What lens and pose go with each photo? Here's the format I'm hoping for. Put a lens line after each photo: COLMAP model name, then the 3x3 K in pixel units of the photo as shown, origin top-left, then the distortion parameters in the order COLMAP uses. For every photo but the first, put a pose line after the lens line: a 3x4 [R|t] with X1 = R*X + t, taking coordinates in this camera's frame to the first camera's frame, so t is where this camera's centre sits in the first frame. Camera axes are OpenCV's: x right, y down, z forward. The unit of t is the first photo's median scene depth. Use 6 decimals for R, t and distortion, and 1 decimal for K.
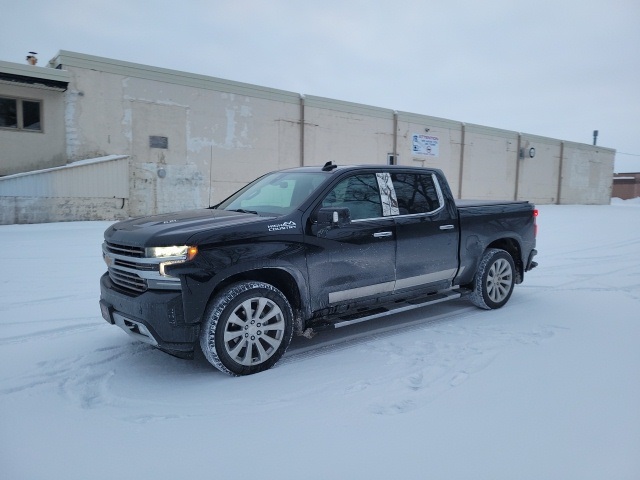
lens RADIAL K [[478.8, 0, 326.5], [0, 478.8, 239.7], [0, 0, 1]] dist [0.055936, -0.036624]
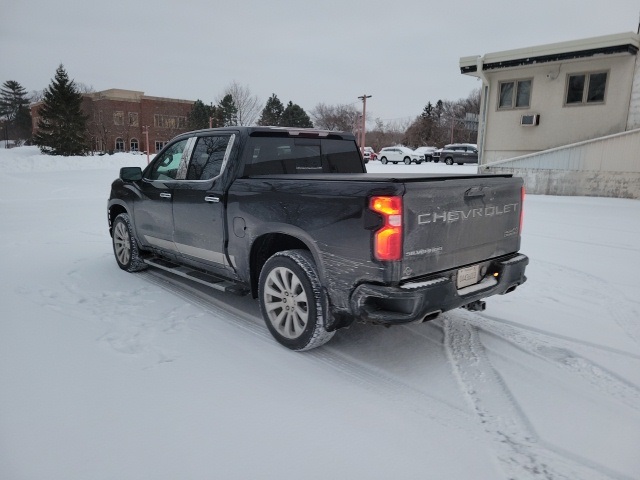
lens RADIAL K [[478.8, 0, 322.5], [0, 478.8, 237.1], [0, 0, 1]] dist [0.055936, -0.036624]
pose [[0.057207, 0.153514, -0.986489, 0.369771], [-0.114407, 0.982606, 0.146276, -0.035646], [0.991786, 0.104493, 0.073775, 0.386875]]
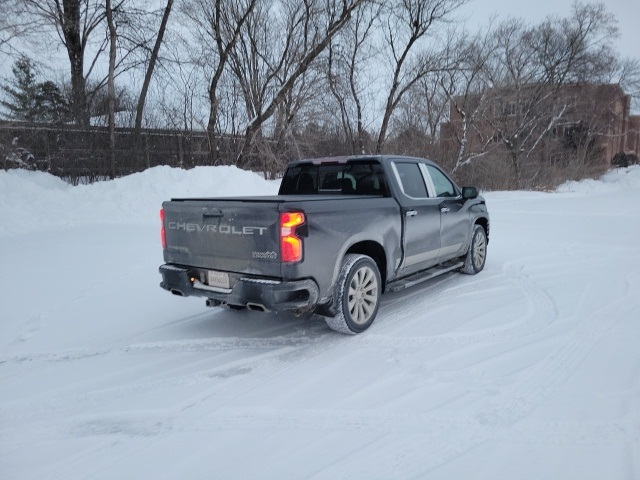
lens RADIAL K [[478.8, 0, 320.7], [0, 478.8, 239.1], [0, 0, 1]] dist [0.055936, -0.036624]
pose [[-0.961111, 0.046851, -0.272159, 0.171409], [-0.016570, 0.973946, 0.226175, -0.079795], [0.275664, 0.221889, -0.935294, 0.747252]]
